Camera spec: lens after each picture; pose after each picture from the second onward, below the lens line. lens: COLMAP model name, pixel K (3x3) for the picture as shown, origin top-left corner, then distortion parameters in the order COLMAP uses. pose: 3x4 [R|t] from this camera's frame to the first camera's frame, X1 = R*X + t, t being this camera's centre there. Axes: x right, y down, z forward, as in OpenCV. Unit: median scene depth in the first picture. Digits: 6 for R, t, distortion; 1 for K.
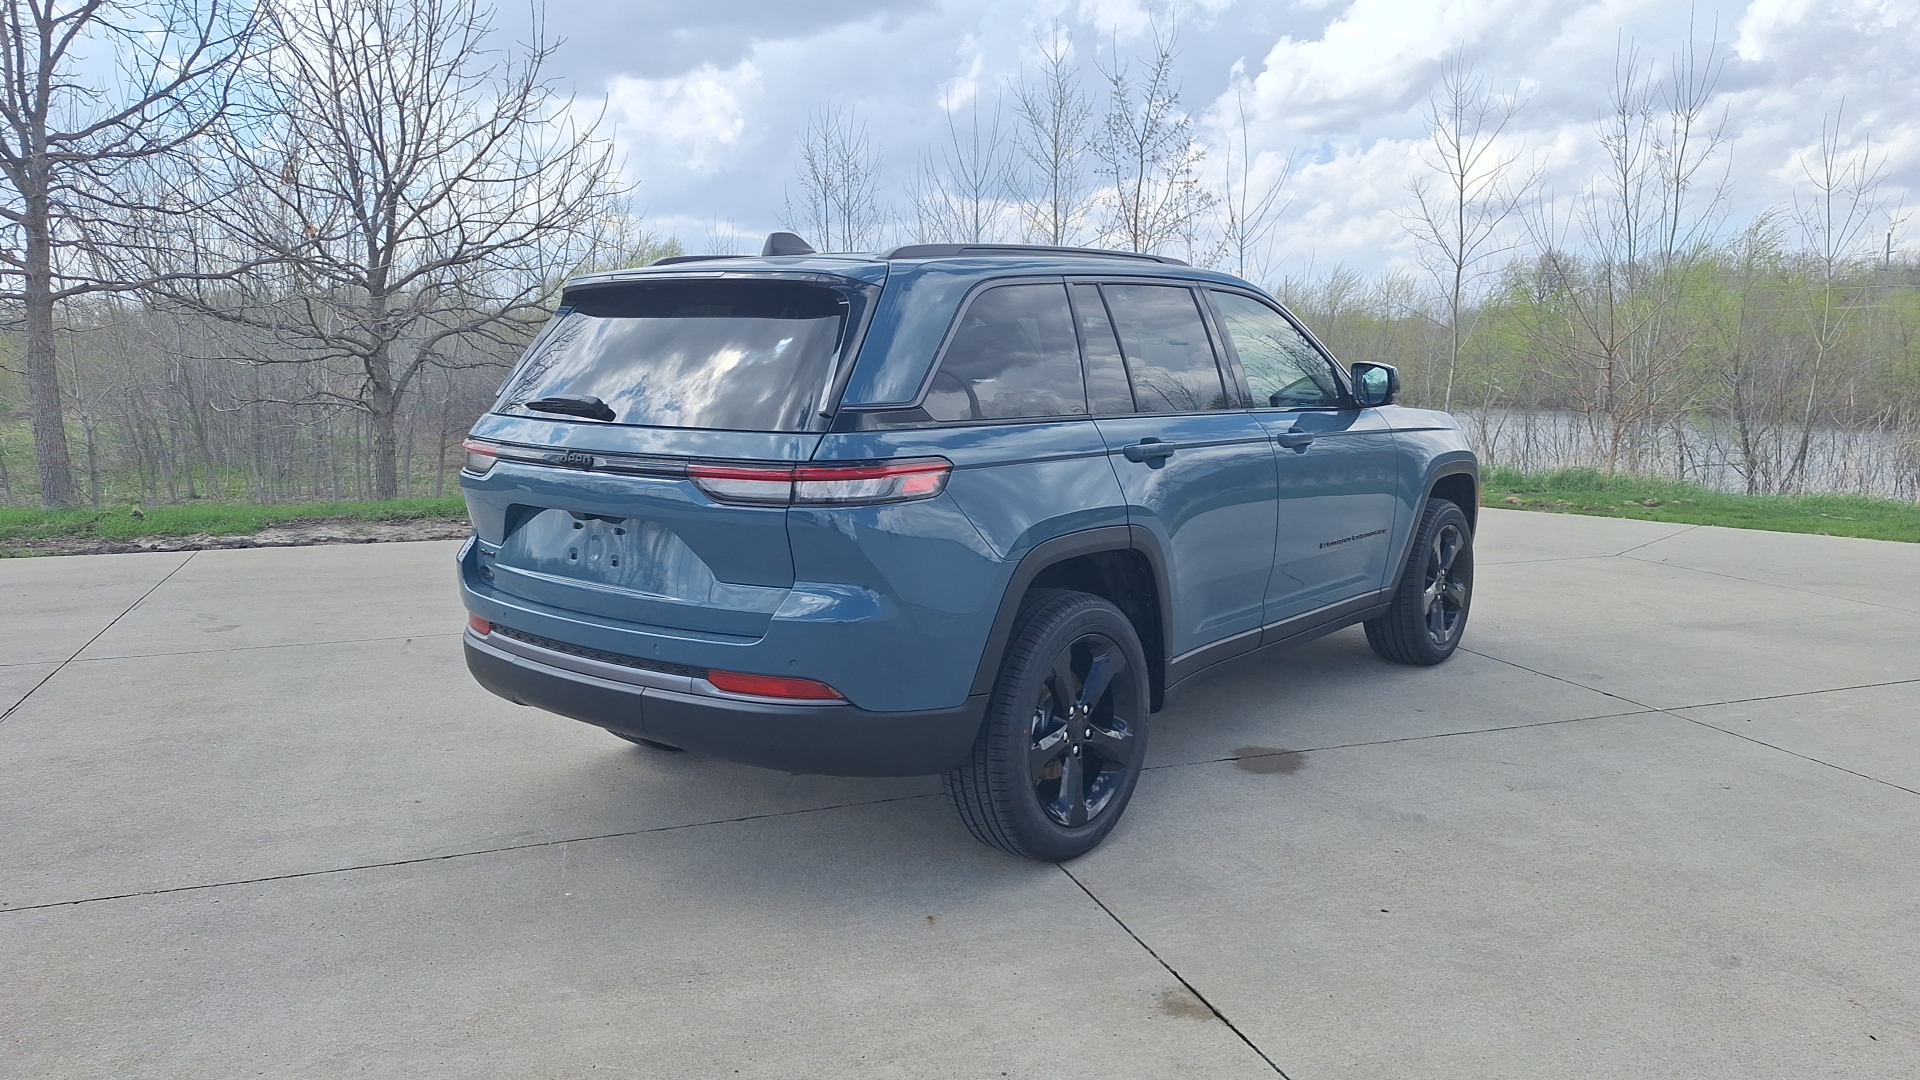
lens RADIAL K [[1323.8, 0, 965.1], [0, 1323.8, 530.0], [0, 0, 1]] dist [0.060364, -0.070696]
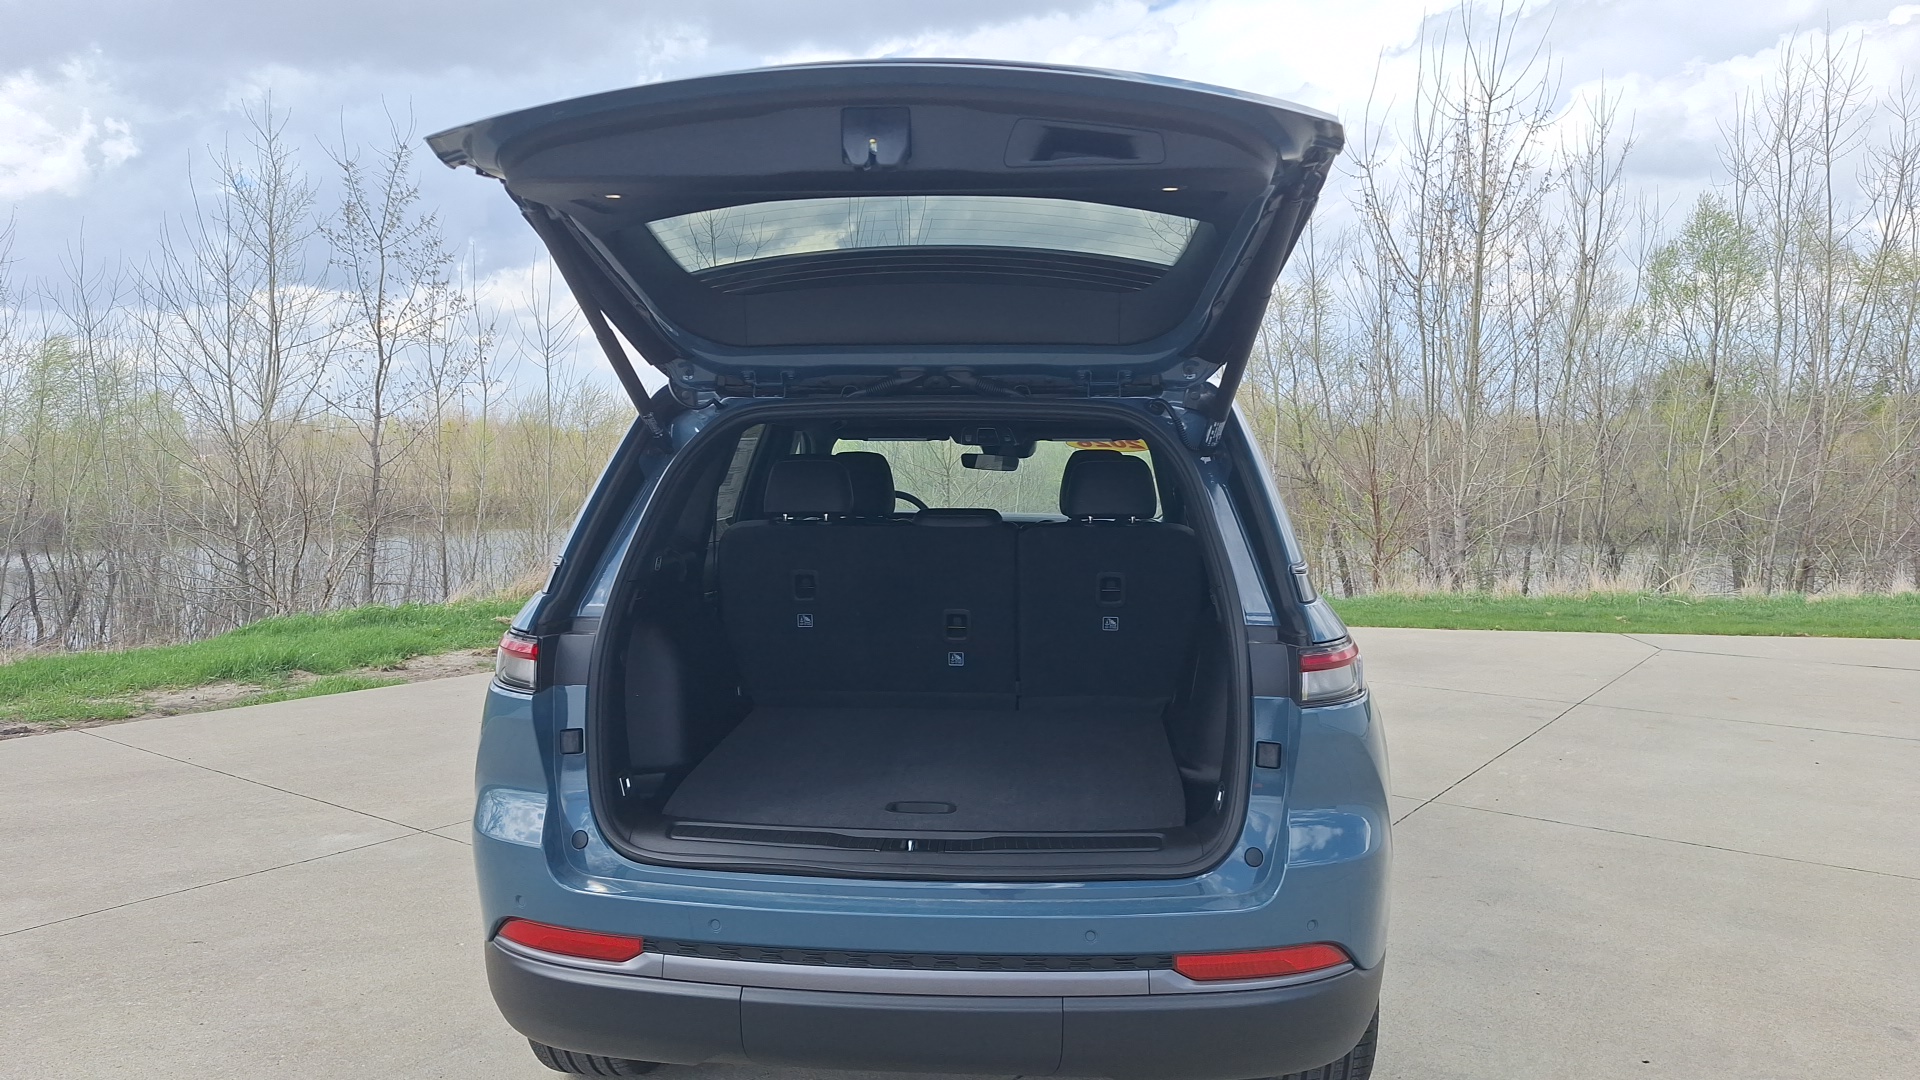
lens RADIAL K [[1318.1, 0, 966.5], [0, 1318.1, 563.8], [0, 0, 1]] dist [0.062800, -0.069390]
pose [[0.825290, -0.043127, 0.563060, -0.519880], [0.075371, 0.996571, -0.034142, -0.065477], [-0.559657, 0.070616, 0.825710, 0.369432]]
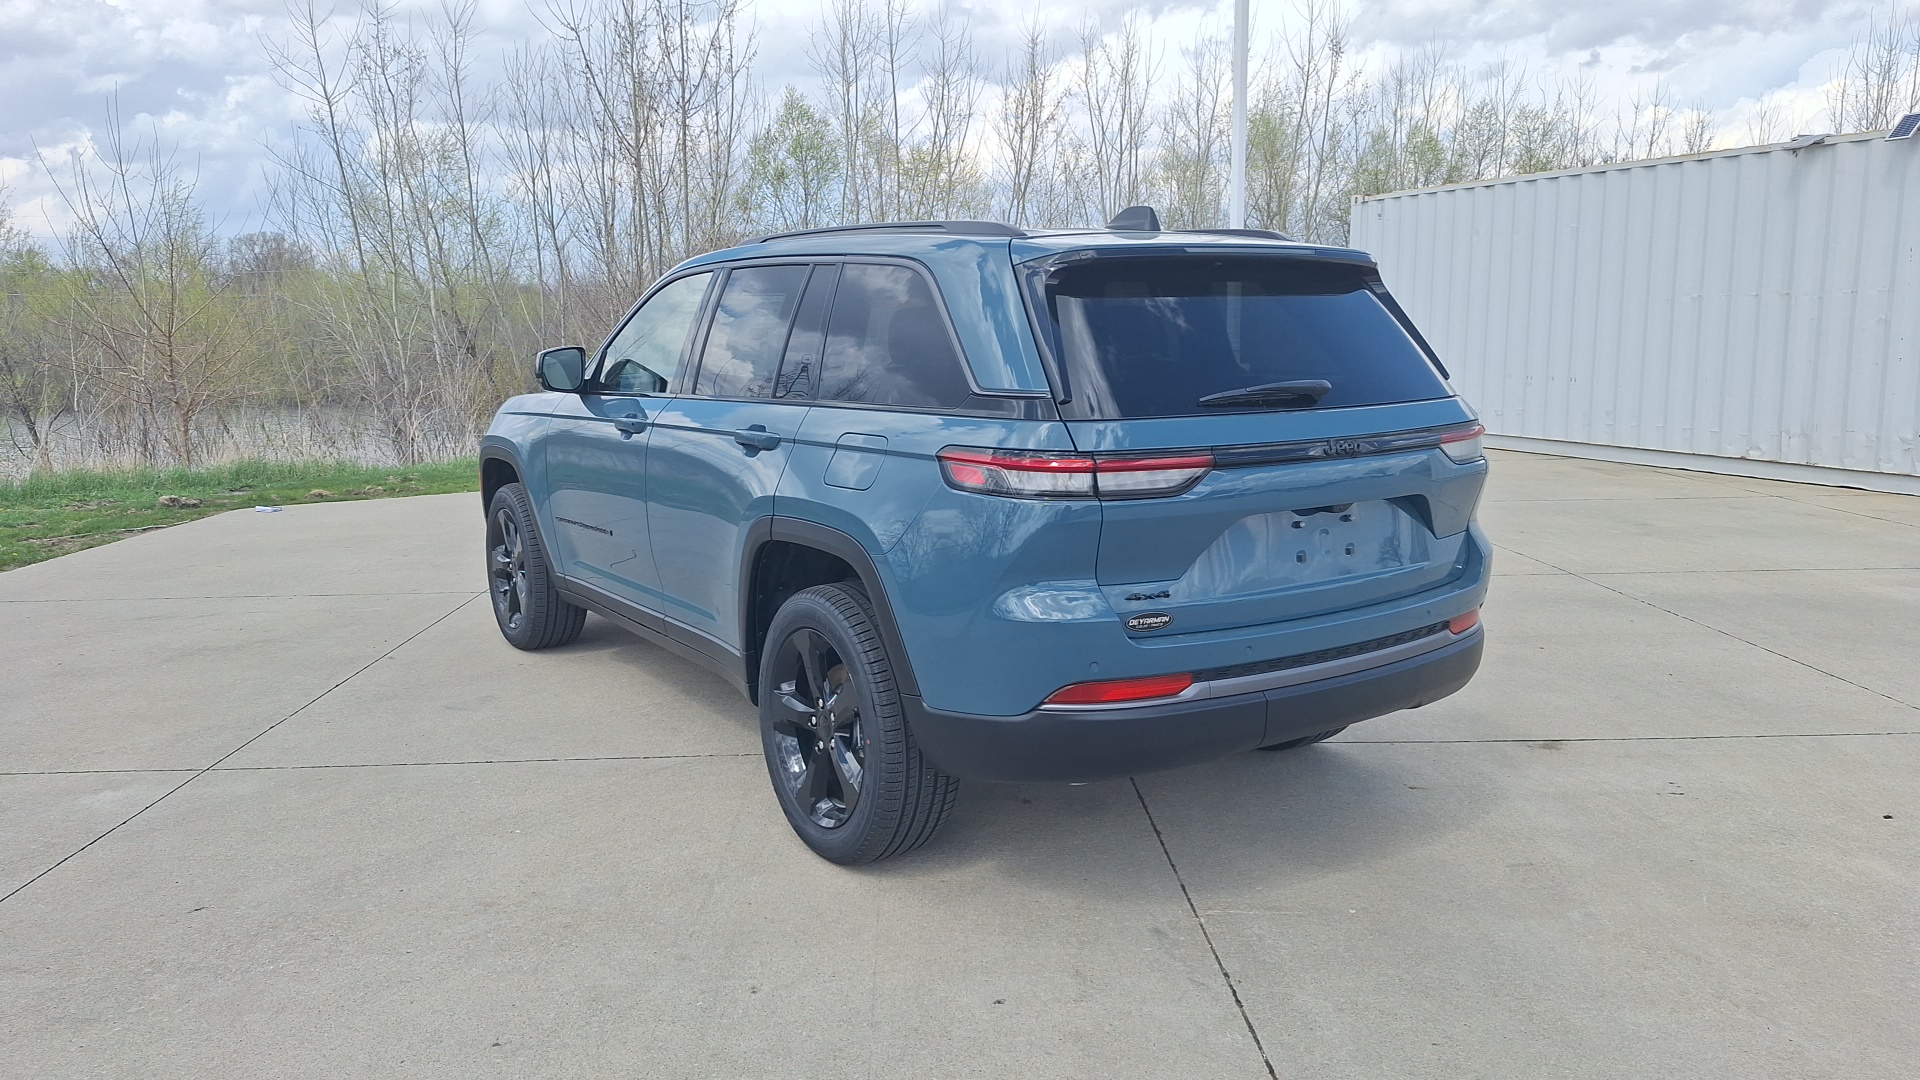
lens RADIAL K [[1323.8, 0, 965.1], [0, 1323.8, 530.0], [0, 0, 1]] dist [0.060364, -0.070696]
pose [[0.291311, -0.149589, 0.944861, -1.043730], [0.139292, 0.983805, 0.112809, -0.114938], [-0.946433, 0.098749, 0.307429, 0.803143]]
